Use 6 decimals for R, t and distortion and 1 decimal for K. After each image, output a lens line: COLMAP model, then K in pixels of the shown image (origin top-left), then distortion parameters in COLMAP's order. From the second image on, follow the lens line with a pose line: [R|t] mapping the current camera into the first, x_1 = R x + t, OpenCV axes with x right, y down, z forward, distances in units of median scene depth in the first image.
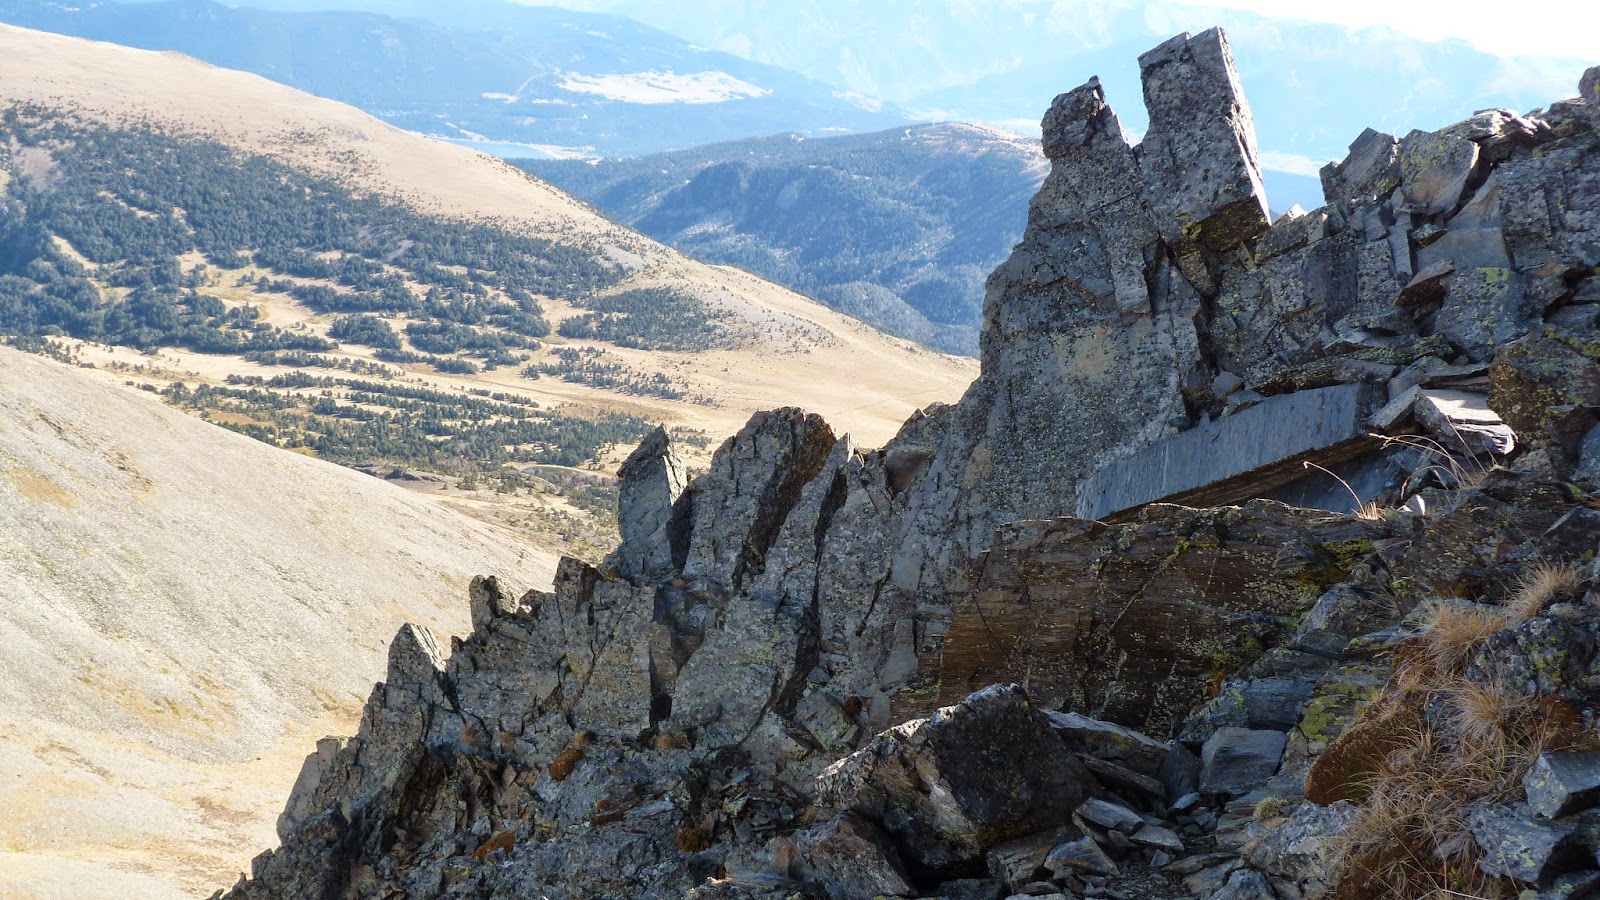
lens RADIAL K [[2498.5, 0, 800.0], [0, 2498.5, 450.0], [0, 0, 1]] dist [-0.252340, 0.785627]
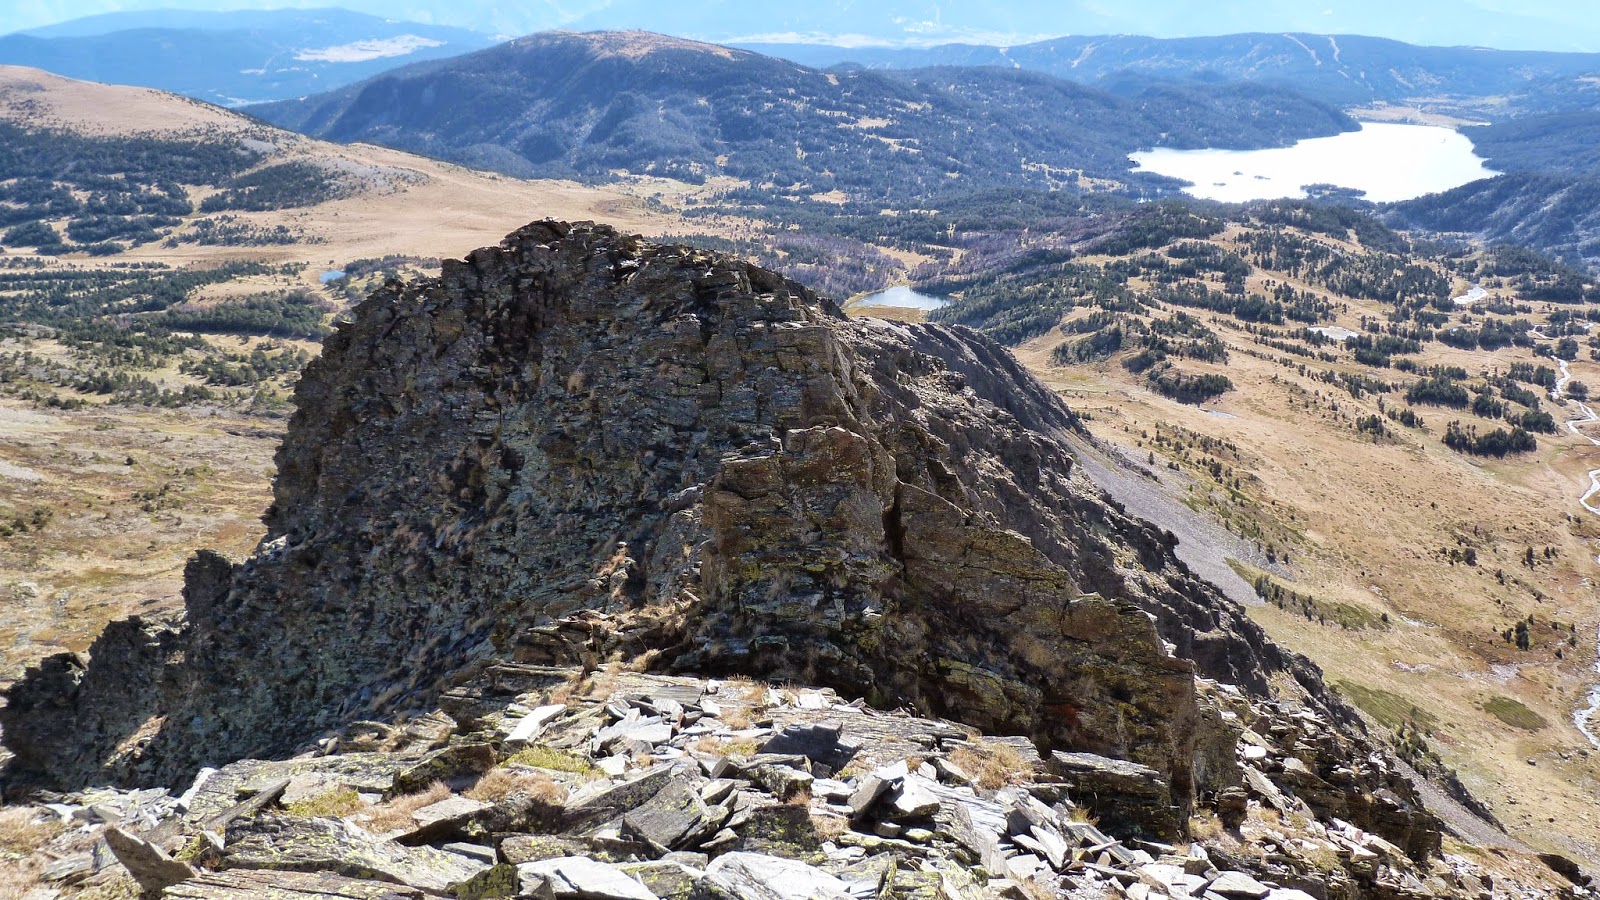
lens RADIAL K [[2498.5, 0, 800.0], [0, 2498.5, 450.0], [0, 0, 1]] dist [-0.252340, 0.785627]
pose [[0.954064, -0.197059, 0.225674, -0.117994], [0.172696, 0.977236, 0.123232, -0.030408], [-0.244821, -0.078598, 0.966377, -0.319183]]
